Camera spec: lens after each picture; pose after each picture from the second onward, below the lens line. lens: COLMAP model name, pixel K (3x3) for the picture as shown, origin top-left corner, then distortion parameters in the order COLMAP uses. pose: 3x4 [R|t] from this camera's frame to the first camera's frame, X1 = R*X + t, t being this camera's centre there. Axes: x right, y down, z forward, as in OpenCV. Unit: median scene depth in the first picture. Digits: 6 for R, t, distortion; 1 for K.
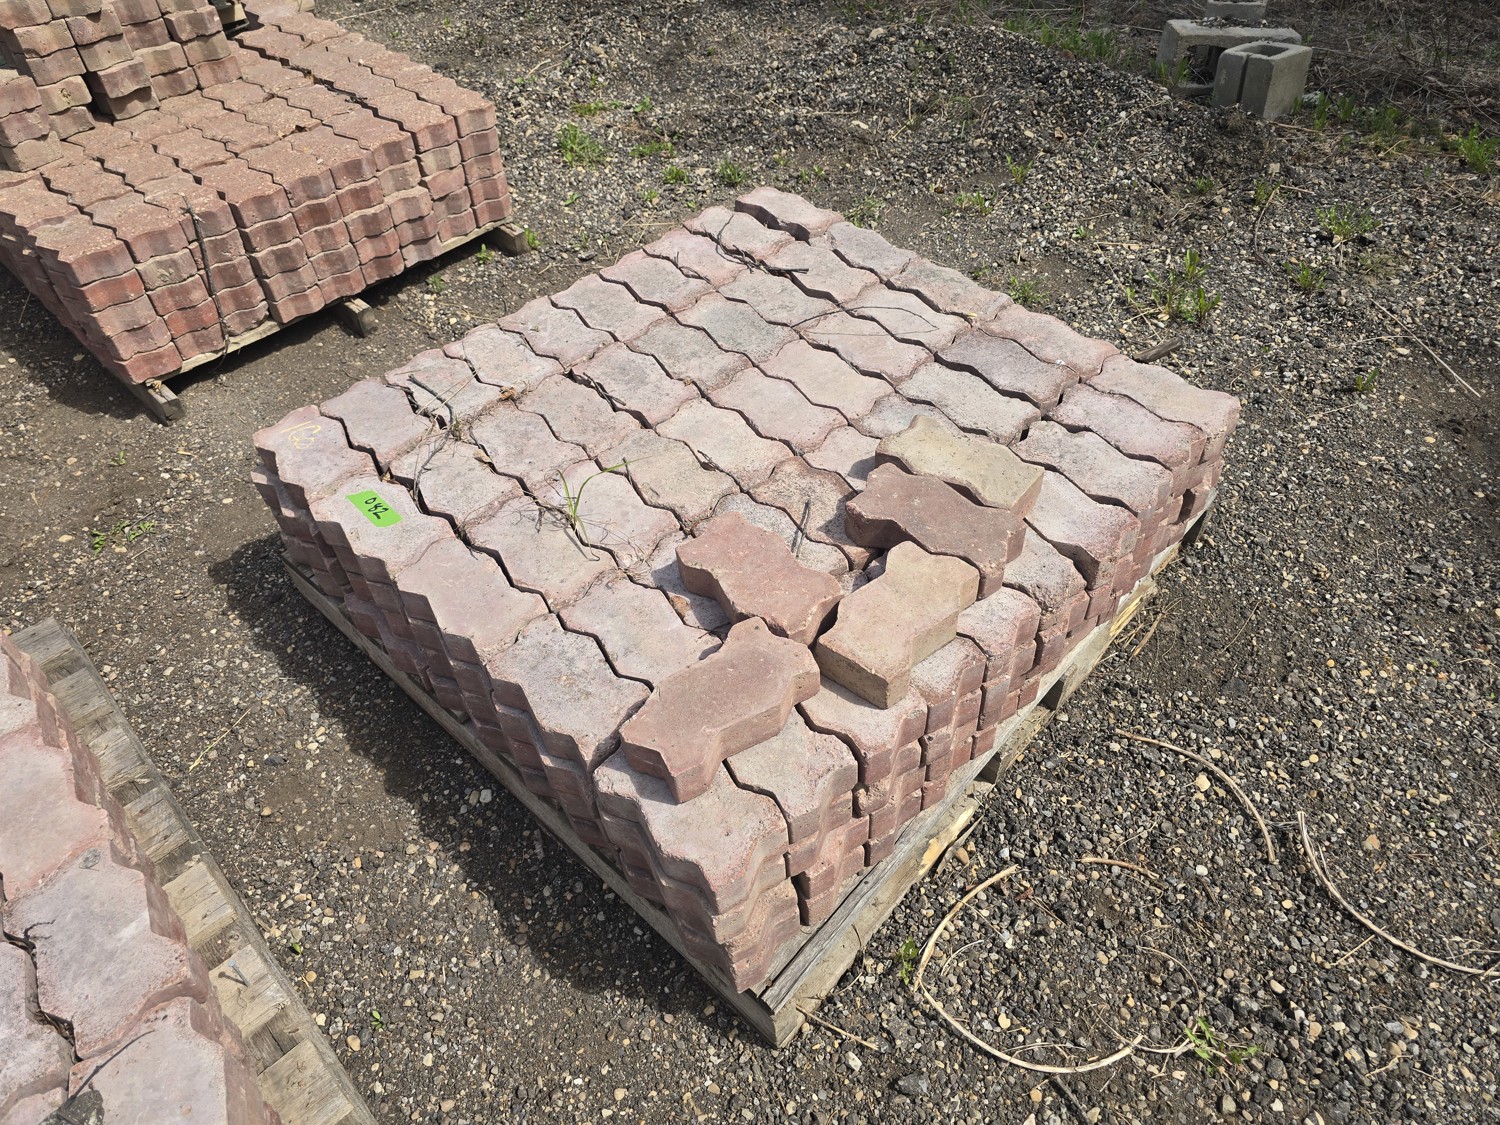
lens RADIAL K [[1009.8, 0, 756.9], [0, 1009.8, 563.3], [0, 0, 1]] dist [0.053317, -0.057597]
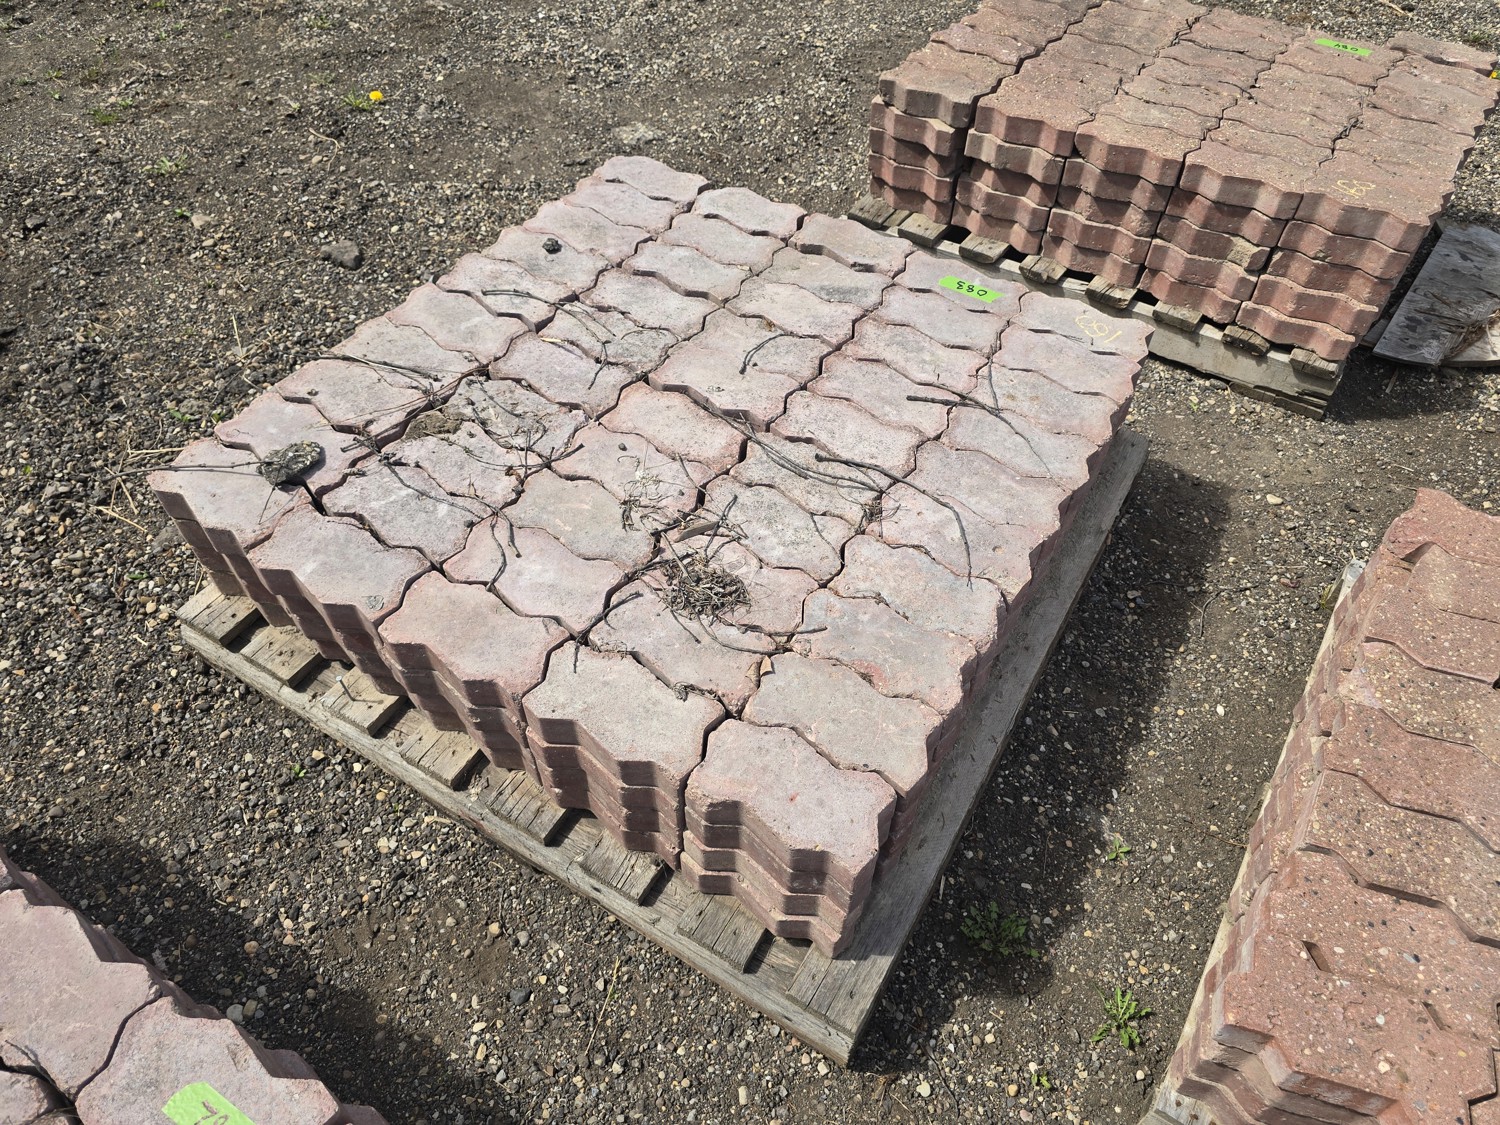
lens RADIAL K [[1009.8, 0, 756.9], [0, 1009.8, 563.3], [0, 0, 1]] dist [0.053317, -0.057597]
pose [[-0.963122, 0.209289, -0.169096, -0.589308], [-0.185066, -0.059088, 0.980948, -0.621374], [0.195310, 0.976067, 0.095641, 0.620091]]
